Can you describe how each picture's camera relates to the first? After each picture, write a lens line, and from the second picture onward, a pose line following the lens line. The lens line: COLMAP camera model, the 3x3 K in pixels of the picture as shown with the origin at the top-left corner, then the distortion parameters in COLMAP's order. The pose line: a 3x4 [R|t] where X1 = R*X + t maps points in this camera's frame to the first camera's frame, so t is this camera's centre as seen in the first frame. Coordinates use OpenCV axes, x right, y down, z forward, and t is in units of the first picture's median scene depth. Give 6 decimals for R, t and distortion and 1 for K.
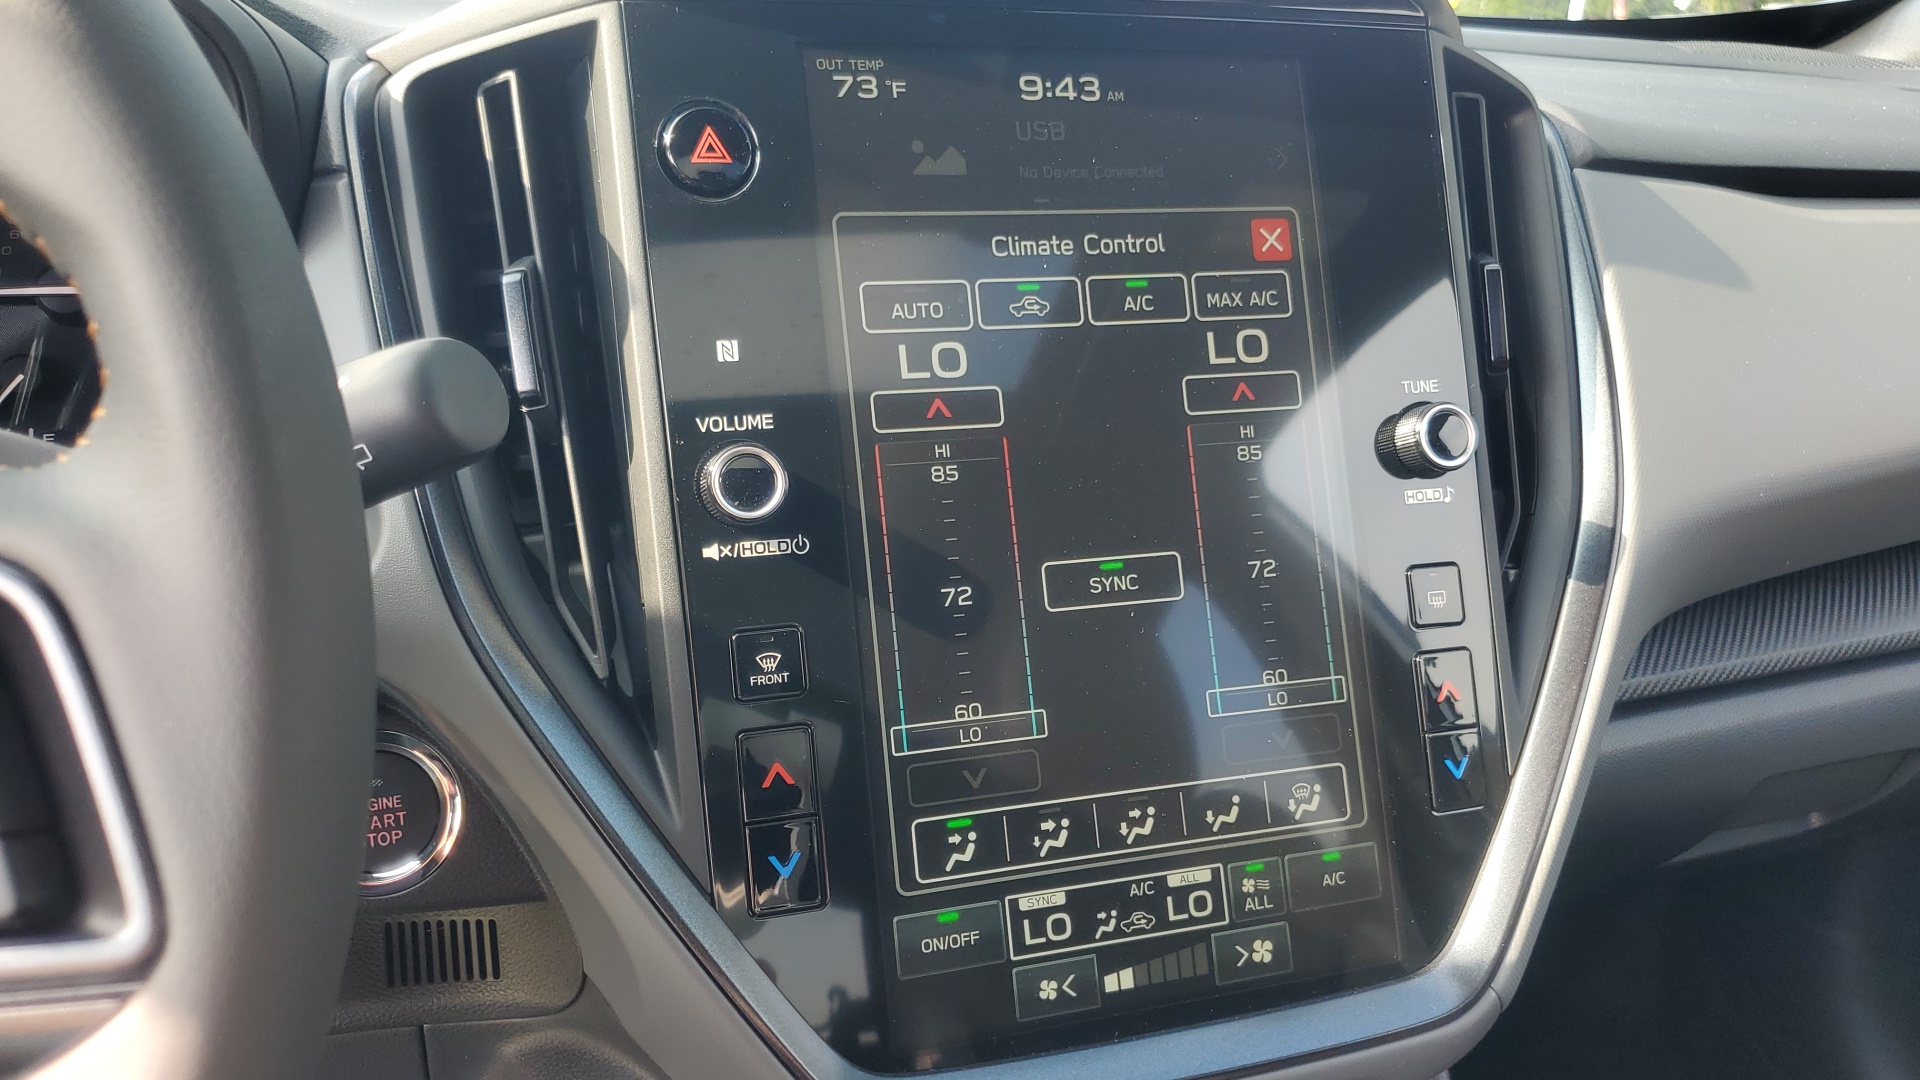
lens RADIAL K [[1494.0, 0, 962.8], [0, 1494.0, 527.4], [0, 0, 1]] dist [0.069580, -0.208267]
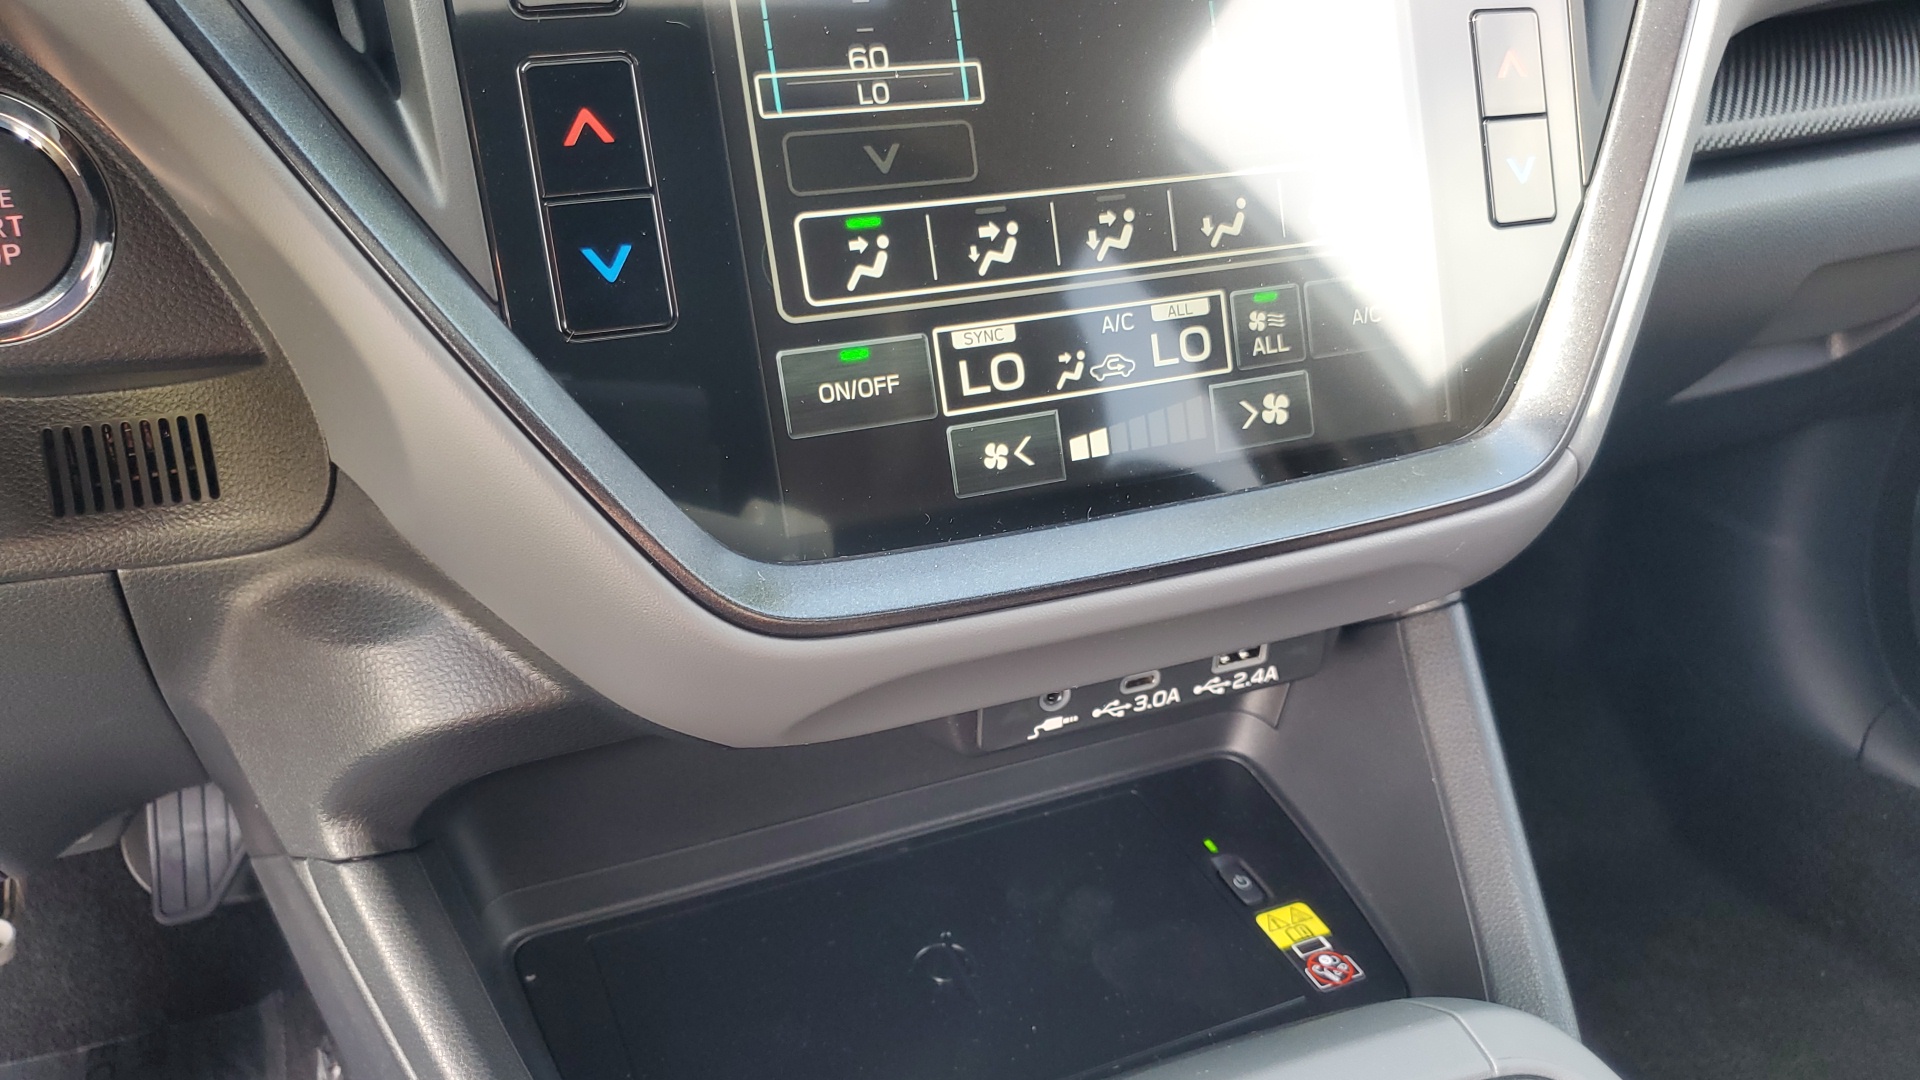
lens RADIAL K [[1467.4, 0, 960.0], [0, 1467.4, 540.0], [0, 0, 1]] dist [0.105110, -0.190117]
pose [[0.995518, -0.046558, 0.082315, -0.020639], [0.031262, 0.983498, 0.178195, 0.217230], [-0.089254, -0.174823, 0.980546, 0.291545]]
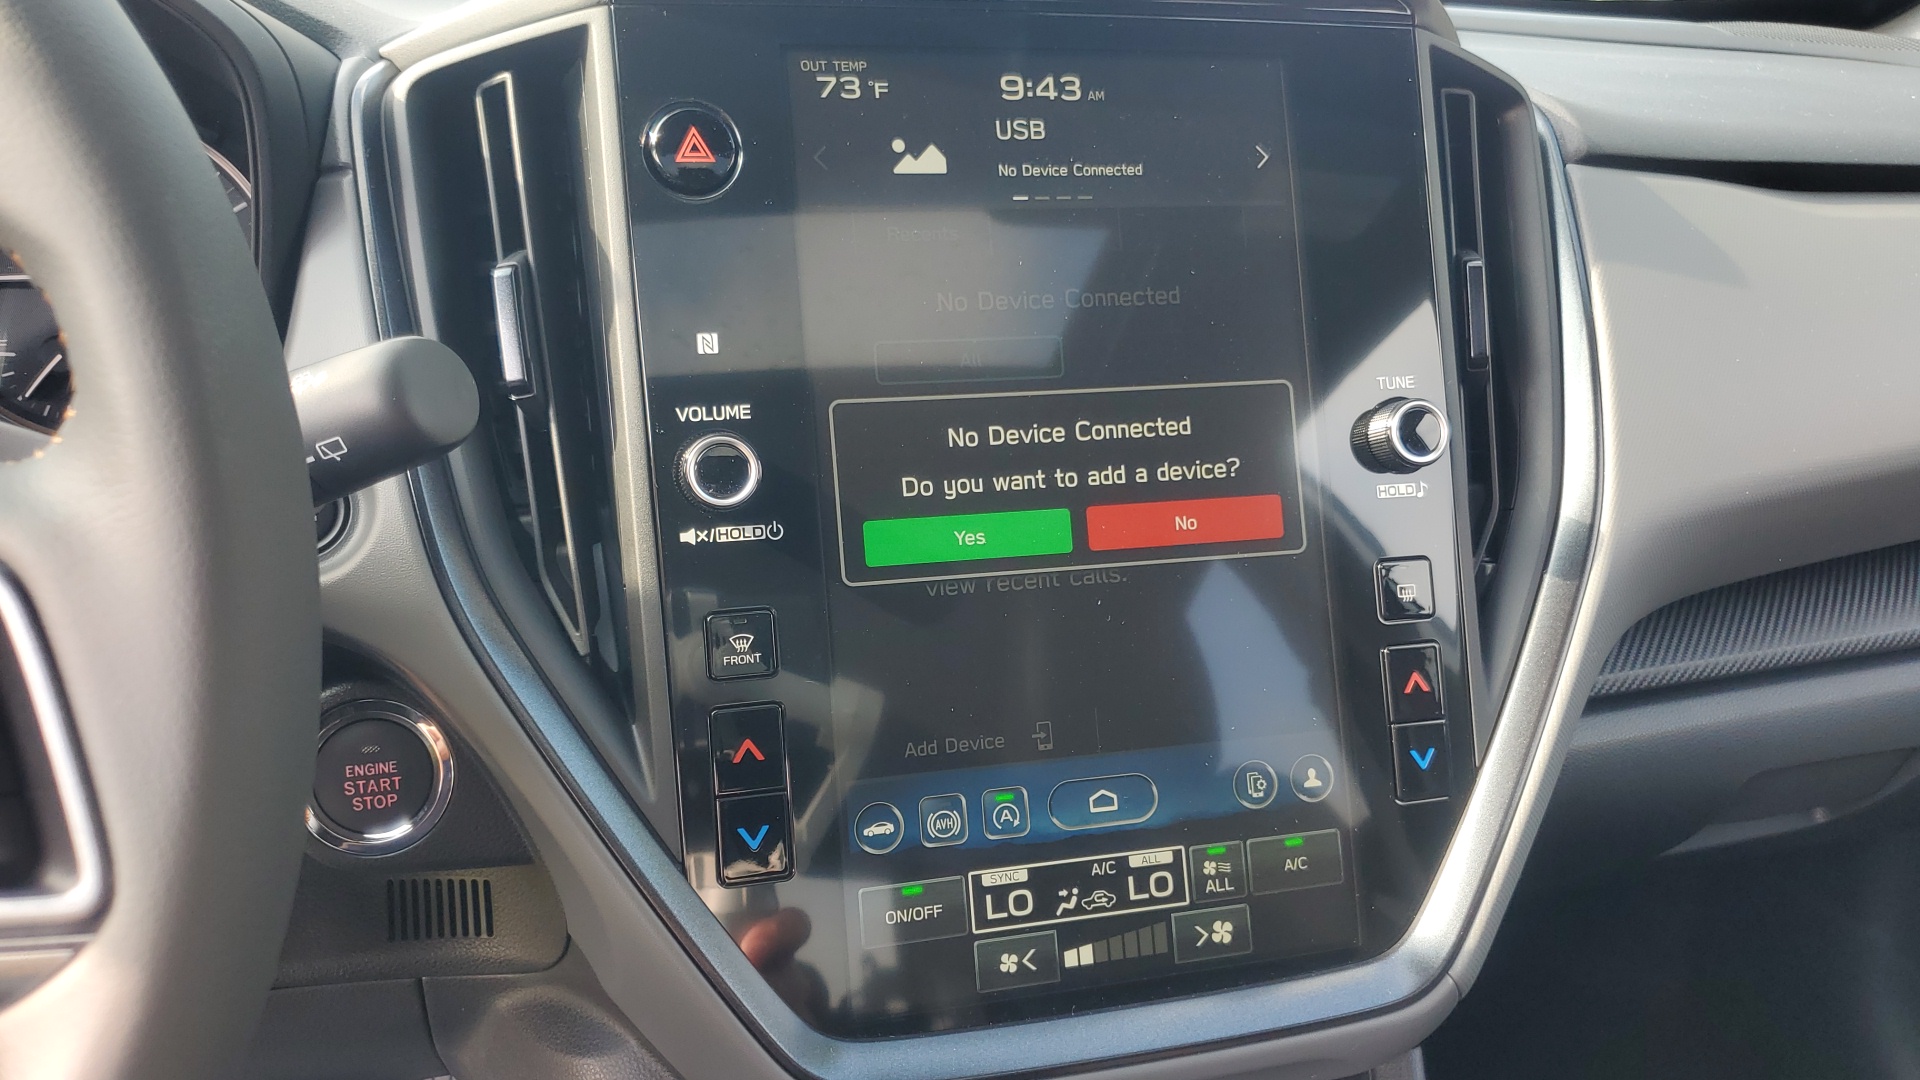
lens RADIAL K [[1490.8, 0, 959.0], [0, 1490.8, 516.5], [0, 0, 1]] dist [0.077162, -0.216258]
pose [[0.998633, 0.016632, -0.049559, 0.067713], [-0.015892, 0.999757, 0.015292, -0.015421], [0.049801, -0.014484, 0.998654, -0.030657]]
